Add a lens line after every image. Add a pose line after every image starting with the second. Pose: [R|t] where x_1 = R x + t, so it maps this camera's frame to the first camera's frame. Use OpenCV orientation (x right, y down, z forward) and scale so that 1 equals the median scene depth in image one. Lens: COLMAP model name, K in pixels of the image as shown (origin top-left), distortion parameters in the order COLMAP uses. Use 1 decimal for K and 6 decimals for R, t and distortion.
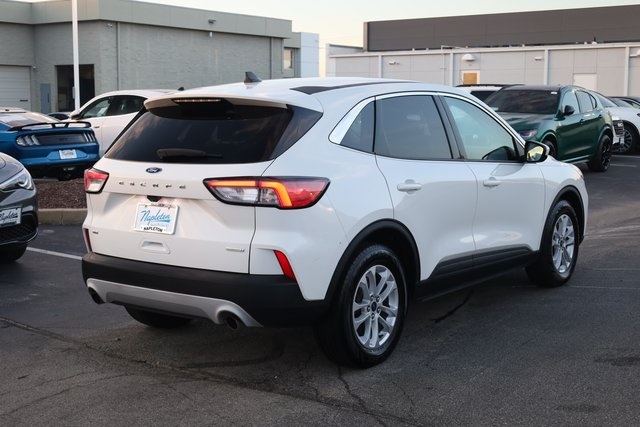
lens RADIAL K [[930.4, 0, 319.8], [0, 930.4, 213.5], [0, 0, 1]] dist [0.043901, 0.000000]
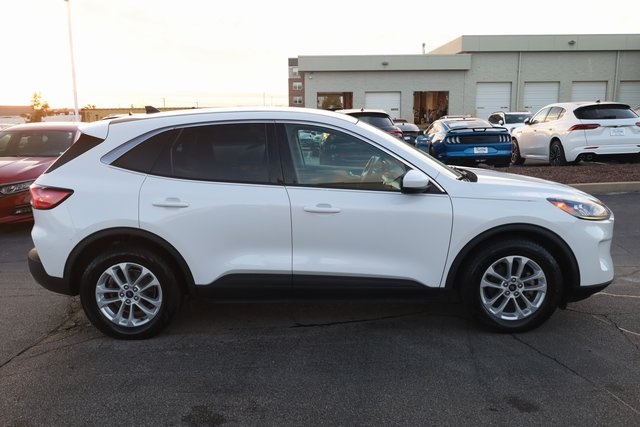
lens RADIAL K [[566.9, 0, 313.8], [0, 566.9, 228.5], [0, 0, 1]] dist [0.035256, 0.011353]
pose [[0.560363, 0.158606, -0.812919, 0.328542], [-0.080634, 0.987278, 0.137042, -0.046248], [0.824313, -0.011244, 0.566023, 0.310974]]
